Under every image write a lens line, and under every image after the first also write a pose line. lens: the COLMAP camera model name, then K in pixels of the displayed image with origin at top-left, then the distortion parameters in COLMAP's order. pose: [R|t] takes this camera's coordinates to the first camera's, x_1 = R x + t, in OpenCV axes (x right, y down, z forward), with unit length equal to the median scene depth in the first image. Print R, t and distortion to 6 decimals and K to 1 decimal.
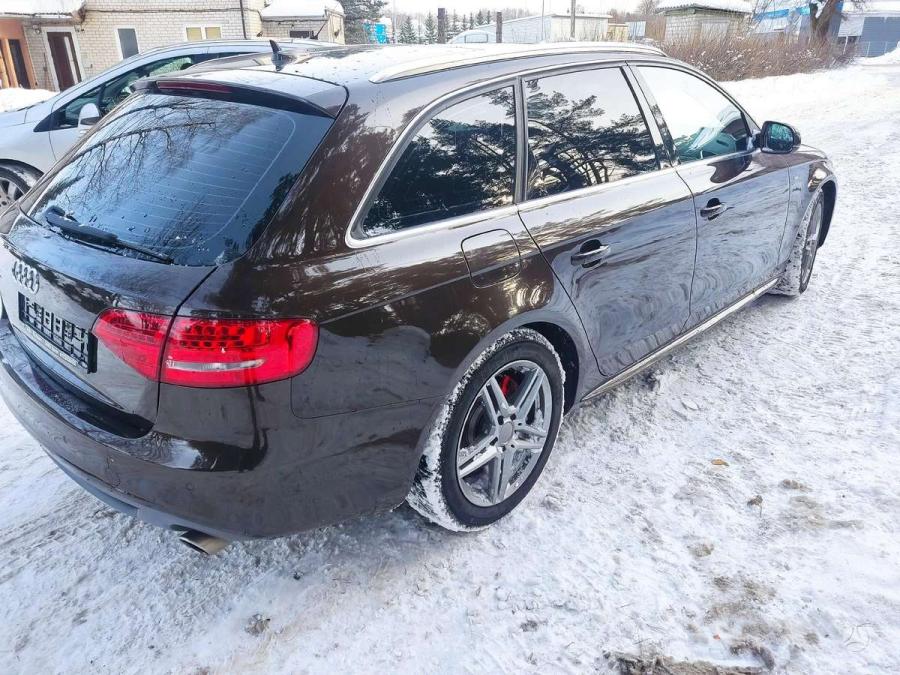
lens RADIAL K [[668.3, 0, 452.8], [0, 668.3, 336.9], [0, 0, 1]] dist [0.070552, -0.040384]
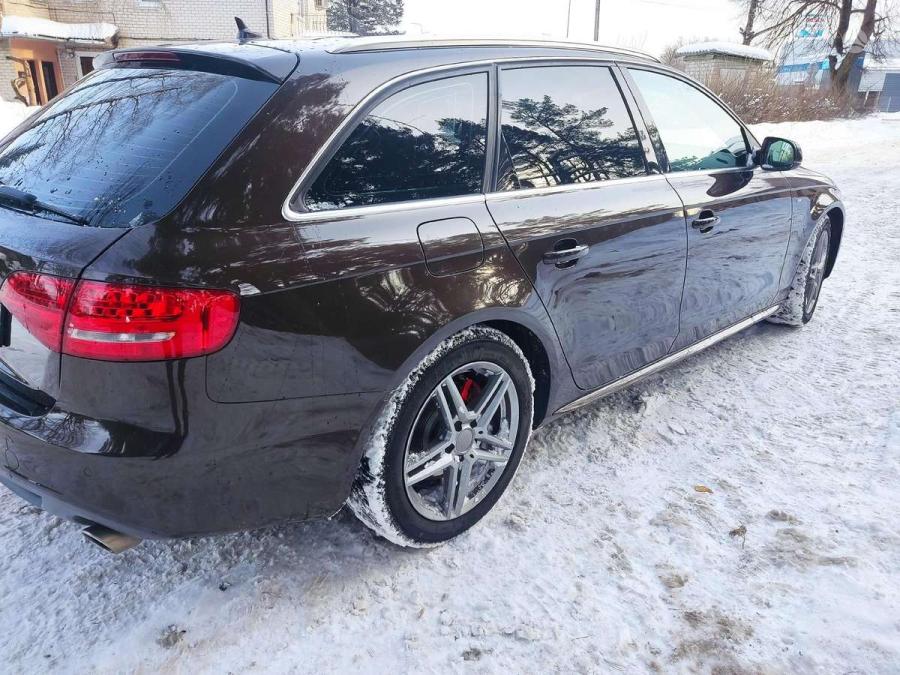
lens RADIAL K [[667.1, 0, 452.4], [0, 667.1, 338.3], [0, 0, 1]] dist [0.046924, -0.011625]
pose [[0.998769, 0.043092, -0.024554, 0.079682], [-0.044319, 0.997672, -0.051826, 0.051513], [0.022264, 0.052850, 0.998354, 0.080303]]
